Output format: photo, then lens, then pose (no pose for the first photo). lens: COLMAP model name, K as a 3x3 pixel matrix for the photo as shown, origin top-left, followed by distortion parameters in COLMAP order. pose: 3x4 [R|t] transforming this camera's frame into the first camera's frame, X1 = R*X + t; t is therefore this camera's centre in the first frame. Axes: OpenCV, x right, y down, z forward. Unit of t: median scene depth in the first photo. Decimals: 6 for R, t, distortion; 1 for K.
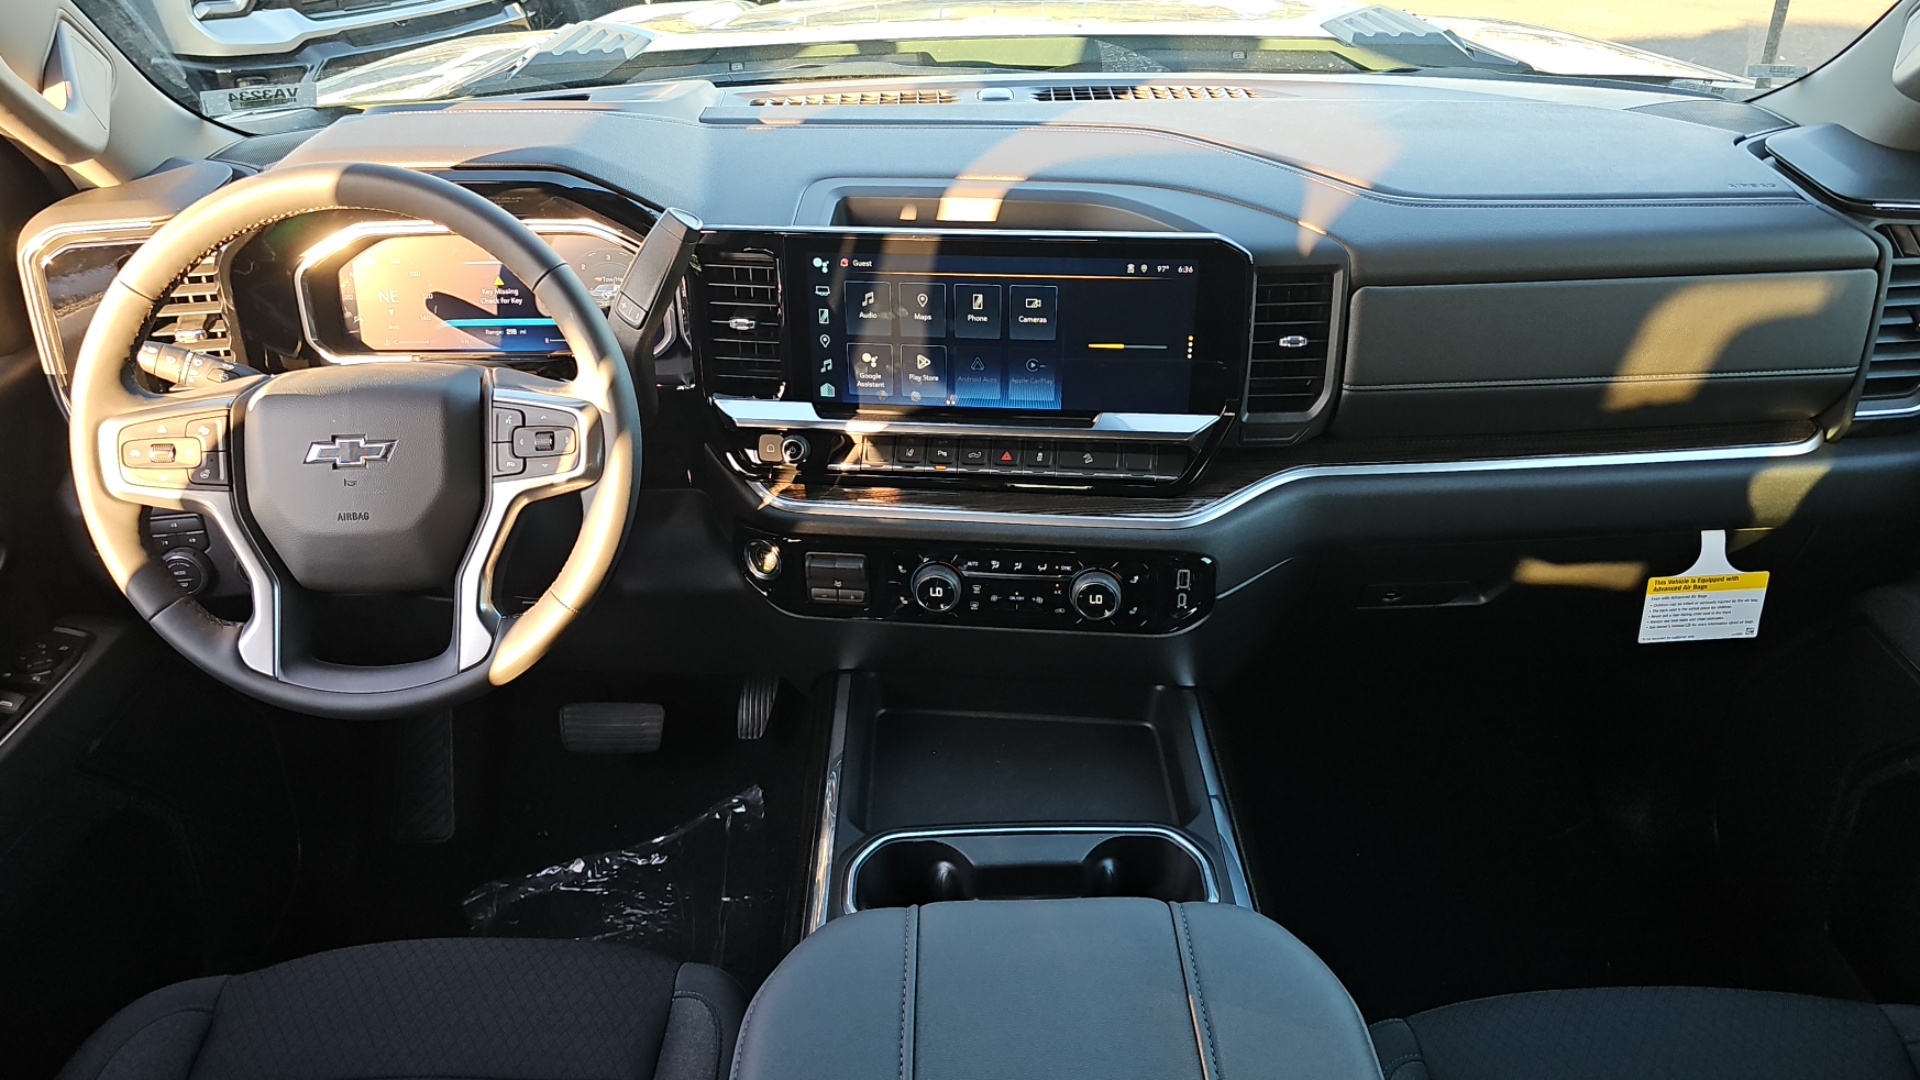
lens RADIAL K [[1400.0, 0, 965.3], [0, 1400.0, 568.8], [0, 0, 1]] dist [0.098022, -0.104565]
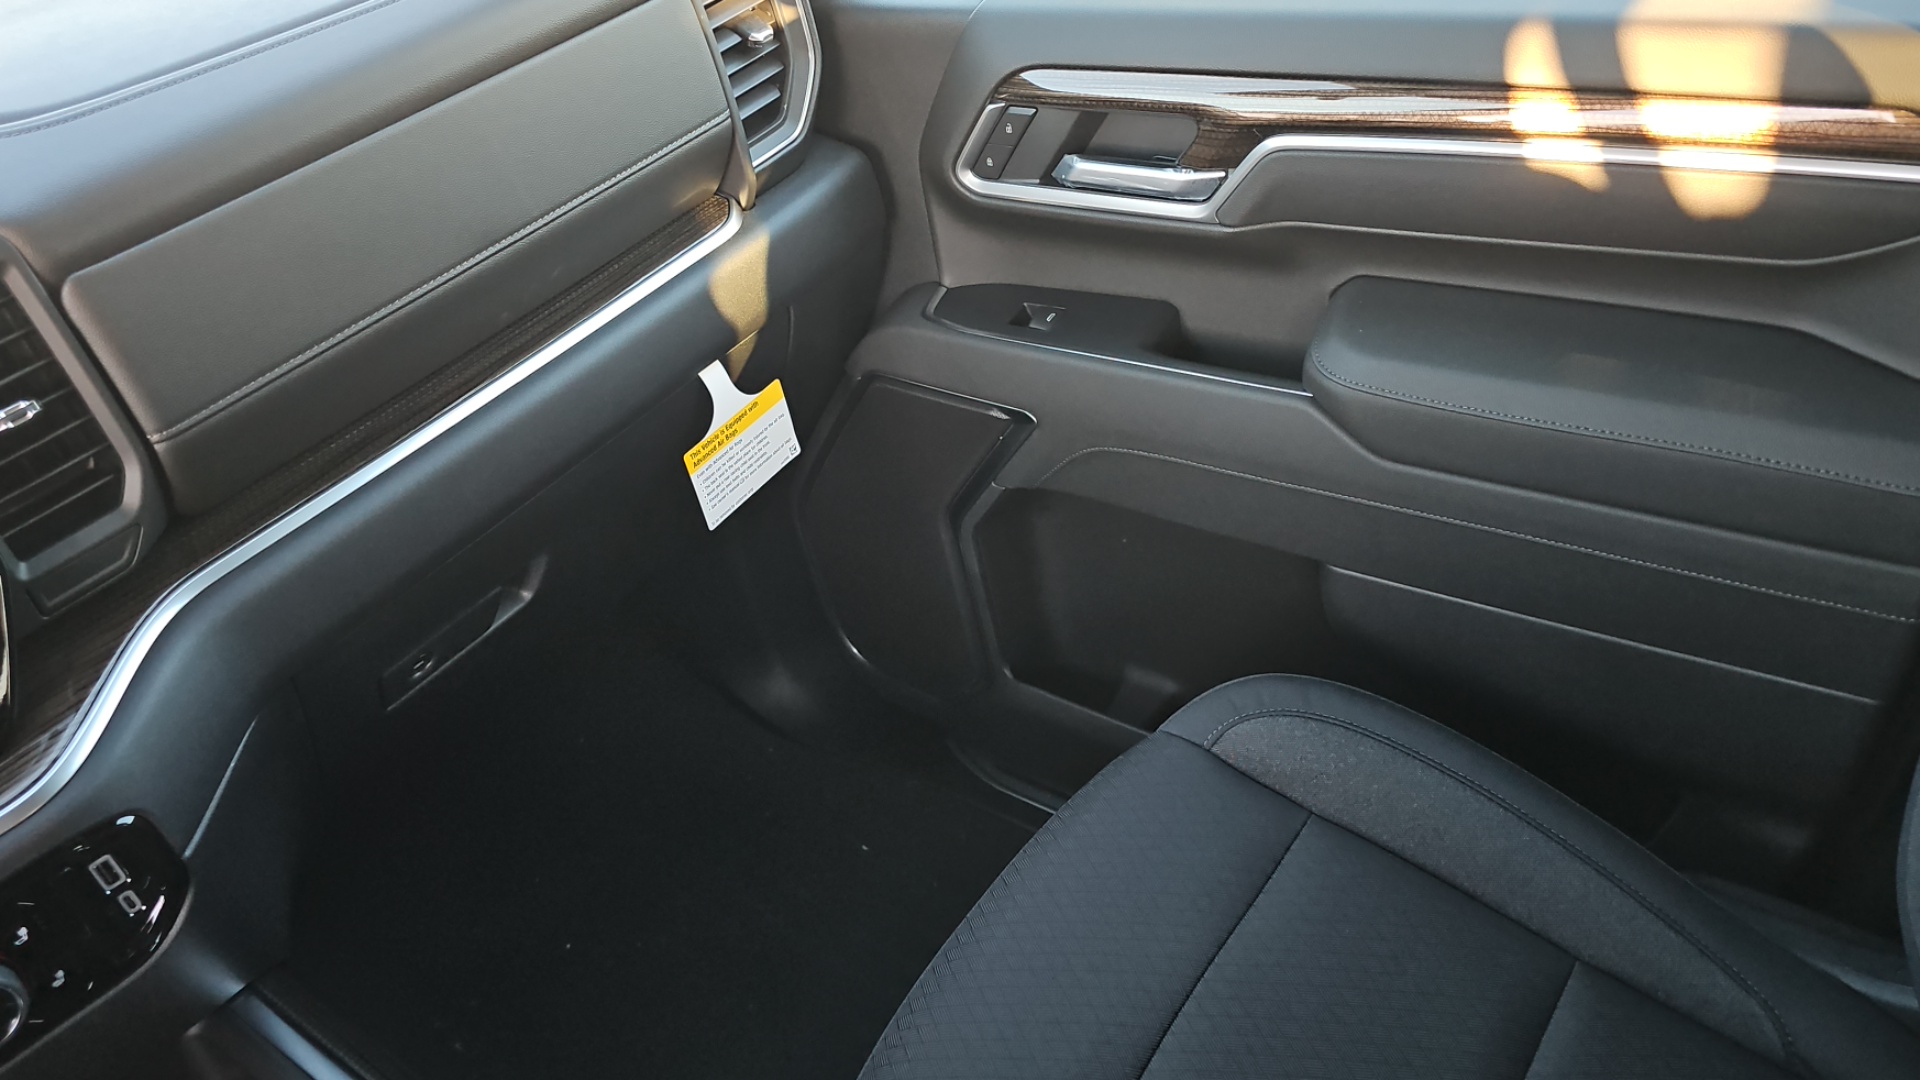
lens RADIAL K [[1481.9, 0, 960.0], [0, 1481.9, 540.0], [0, 0, 1]] dist [0.083852, -0.119319]
pose [[0.611869, -0.535125, 0.582459, 0.081619], [0.533021, 0.823036, 0.196216, -0.035748], [-0.584384, 0.190404, 0.788823, 0.297153]]
